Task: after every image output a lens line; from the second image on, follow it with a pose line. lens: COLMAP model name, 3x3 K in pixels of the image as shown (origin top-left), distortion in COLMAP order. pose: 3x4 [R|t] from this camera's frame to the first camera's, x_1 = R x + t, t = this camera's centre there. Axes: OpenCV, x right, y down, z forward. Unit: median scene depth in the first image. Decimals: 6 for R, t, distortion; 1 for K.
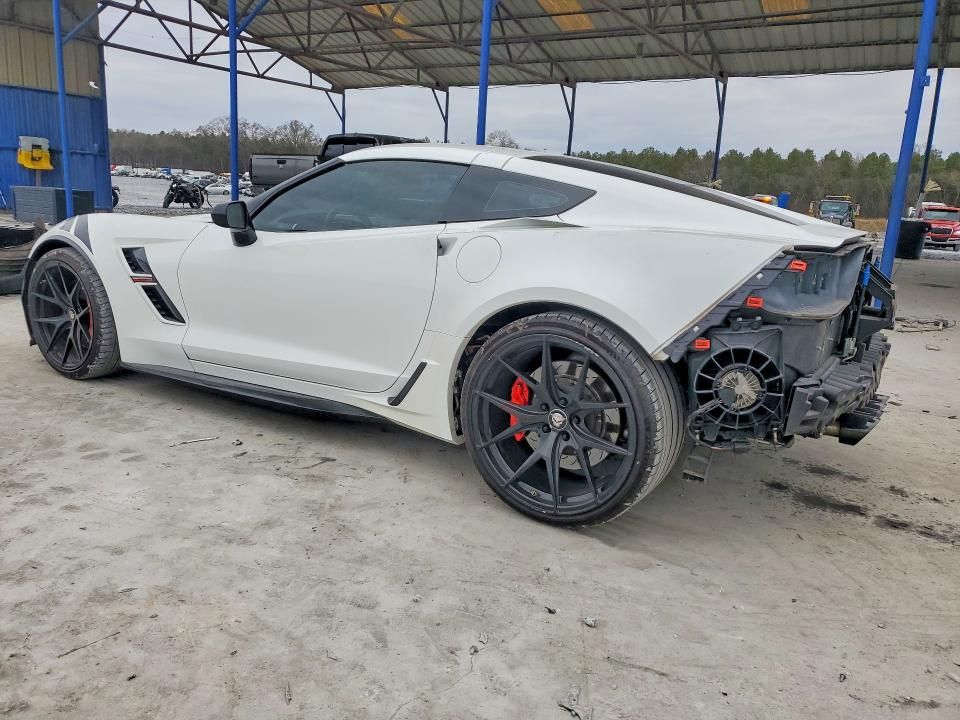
lens RADIAL K [[751.8, 0, 480.0], [0, 751.8, 360.0], [0, 0, 1]] dist [0.004321, 0.007559]
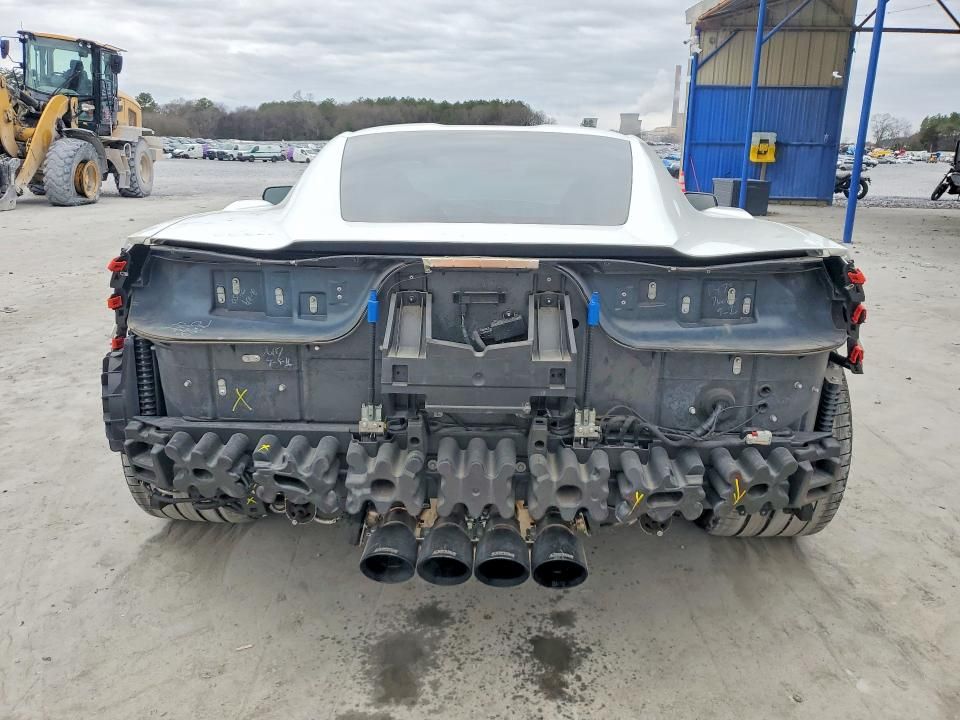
lens RADIAL K [[751.8, 0, 480.0], [0, 751.8, 360.0], [0, 0, 1]] dist [0.004321, 0.007559]
pose [[0.494237, 0.189437, -0.848436, 0.180784], [-0.181093, 0.976993, 0.112649, -0.025754], [0.850256, 0.097970, 0.517172, 0.130928]]
